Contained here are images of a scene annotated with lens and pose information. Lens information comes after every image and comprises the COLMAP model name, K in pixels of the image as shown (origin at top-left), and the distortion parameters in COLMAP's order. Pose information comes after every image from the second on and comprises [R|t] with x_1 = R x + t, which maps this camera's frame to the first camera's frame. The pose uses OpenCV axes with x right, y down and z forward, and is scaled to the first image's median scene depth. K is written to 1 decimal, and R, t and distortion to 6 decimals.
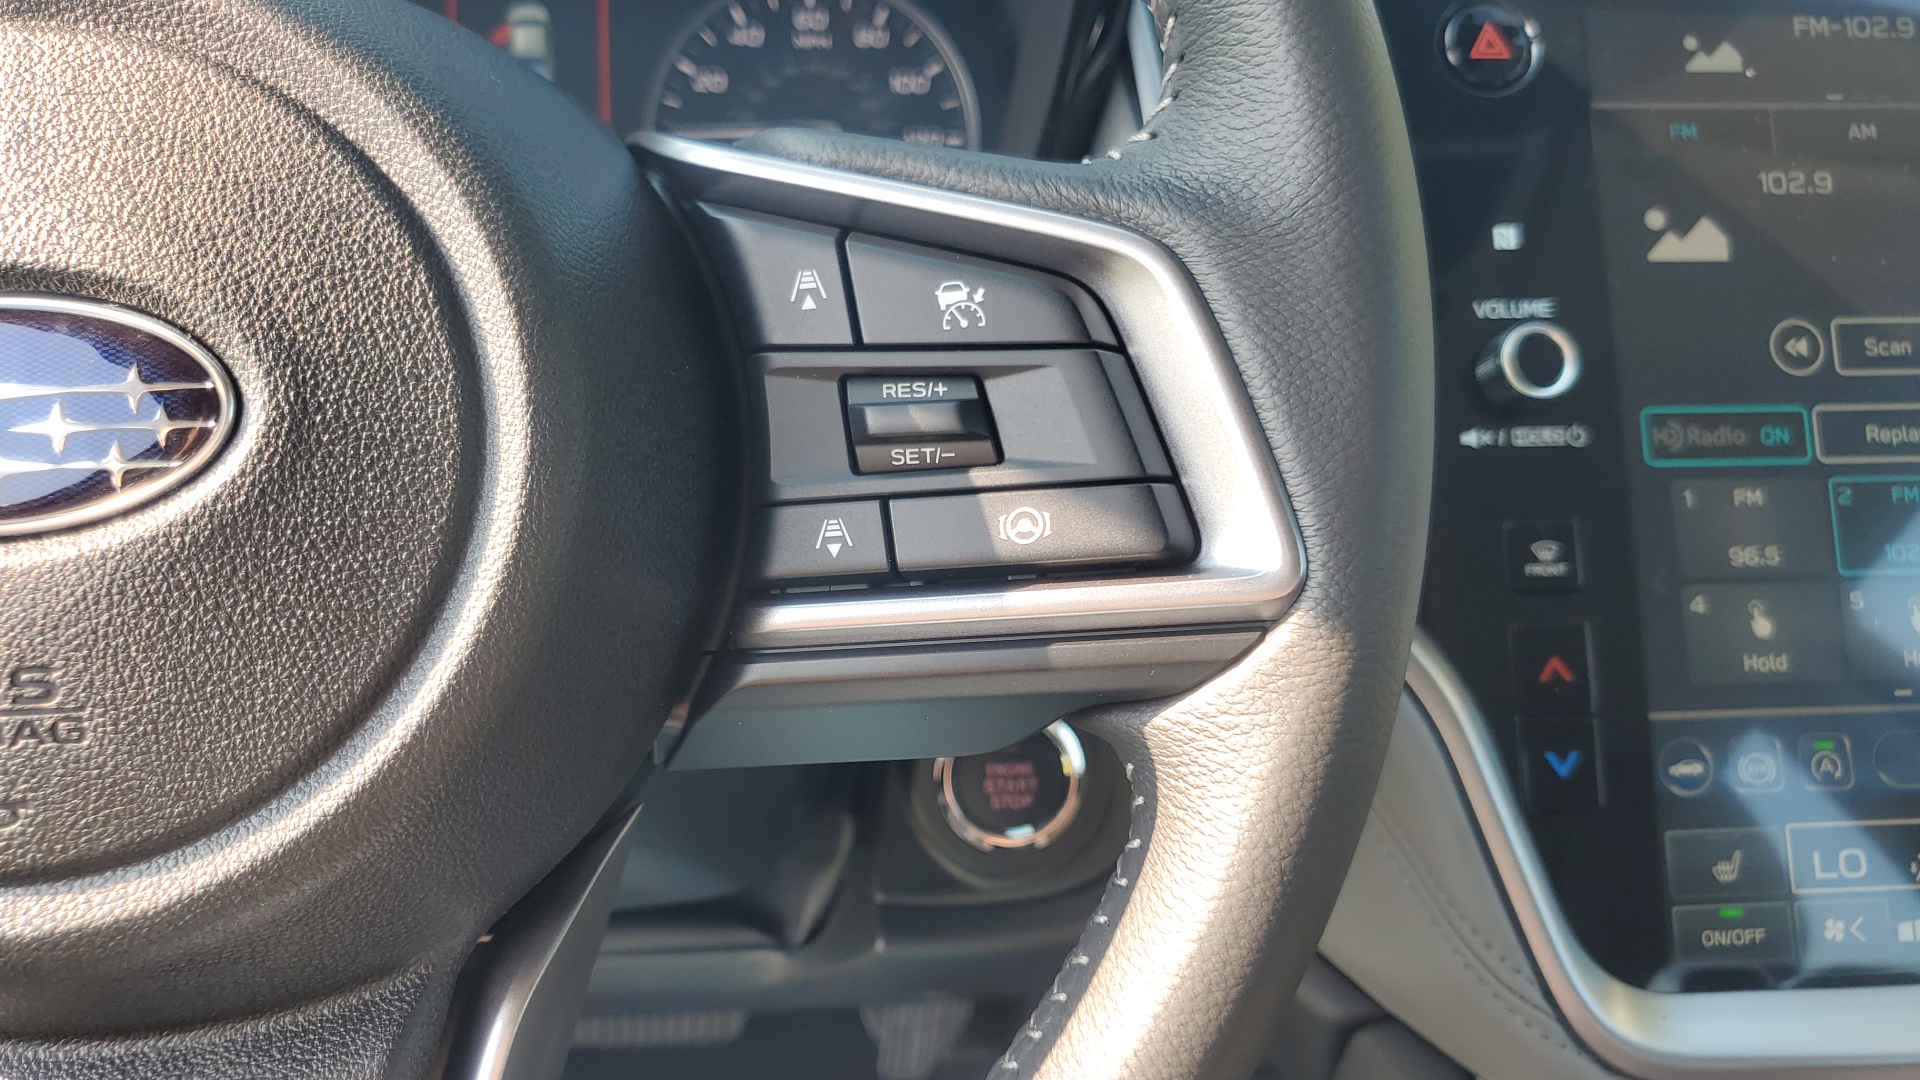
lens RADIAL K [[1458.7, 0, 862.2], [0, 1458.7, 554.4], [0, 0, 1]] dist [-0.016155, -0.006814]
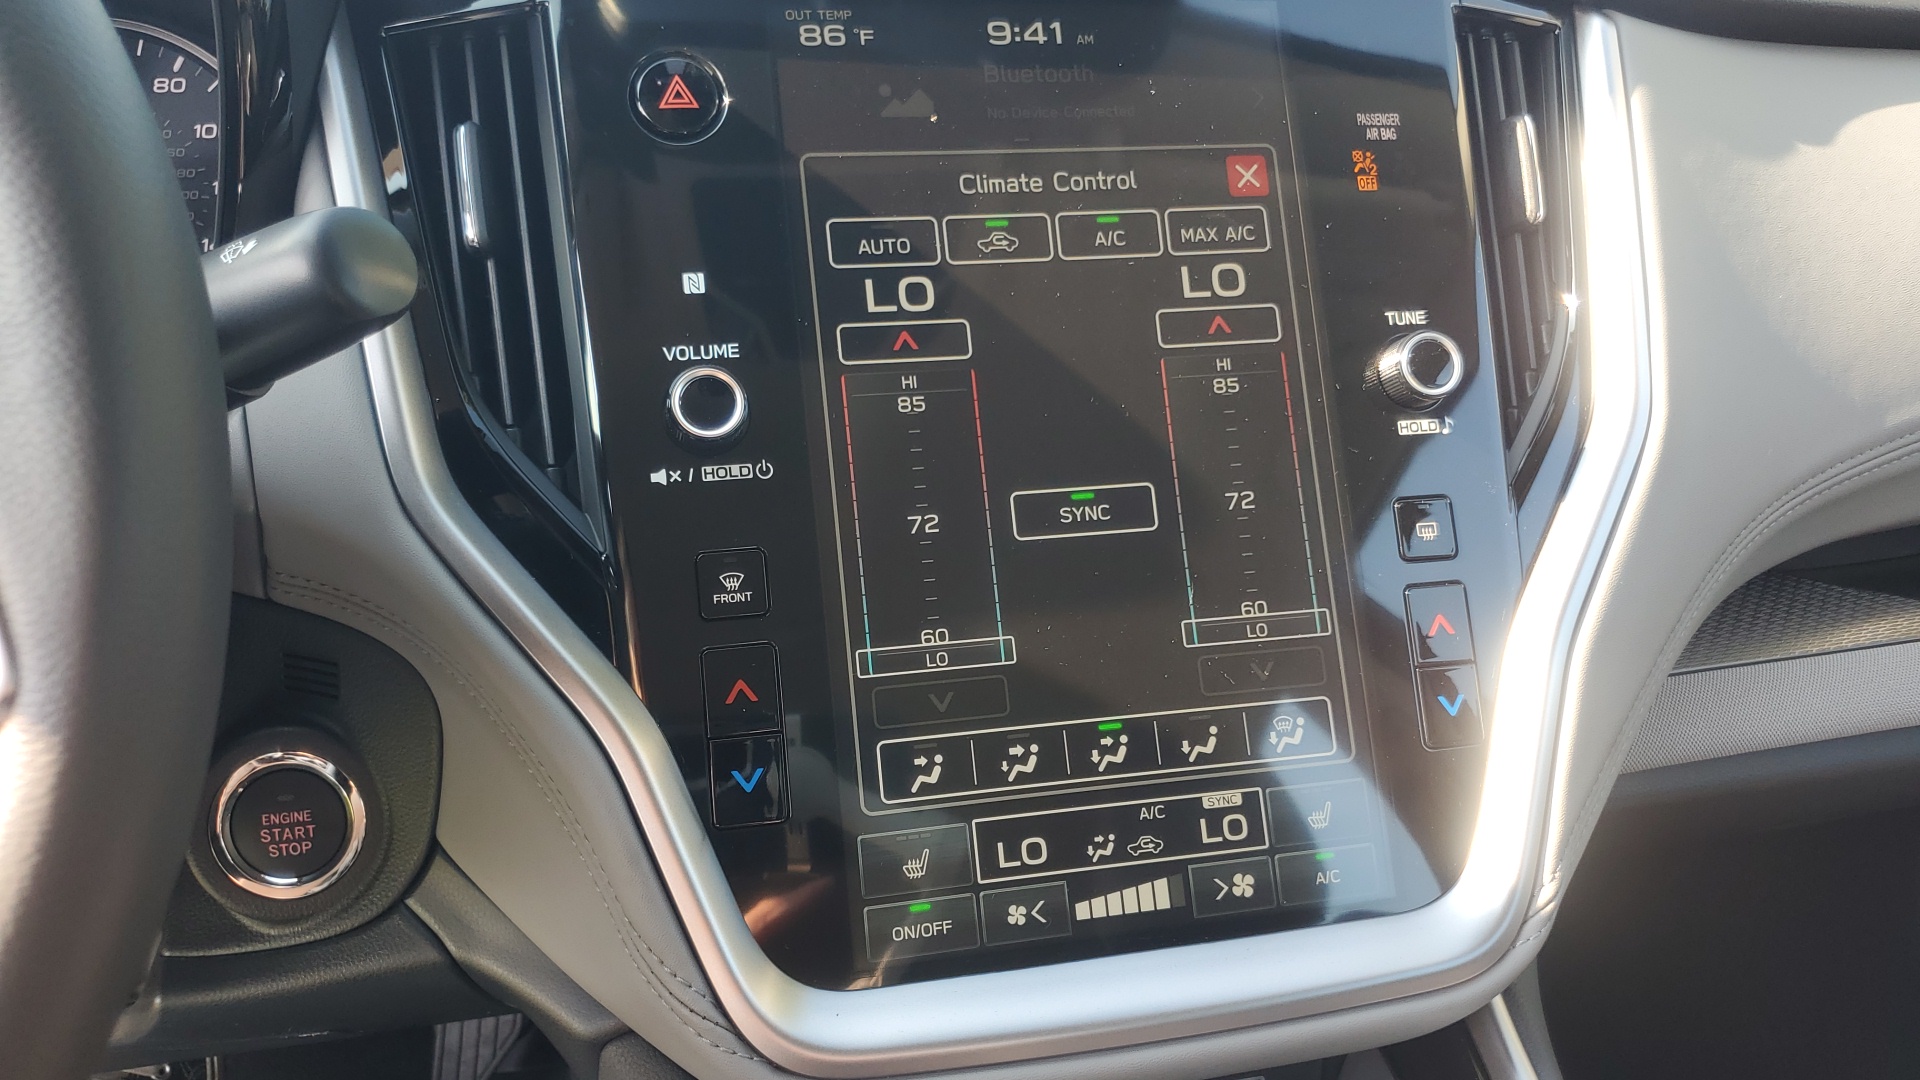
lens RADIAL K [[1451.5, 0, 960.0], [0, 1451.5, 540.0], [0, 0, 1]] dist [0.116534, -0.327184]
pose [[0.985956, -0.051537, 0.158856, 0.464545], [0.050493, 0.998668, 0.010603, -0.034421], [-0.159191, -0.002433, 0.987245, -0.074757]]
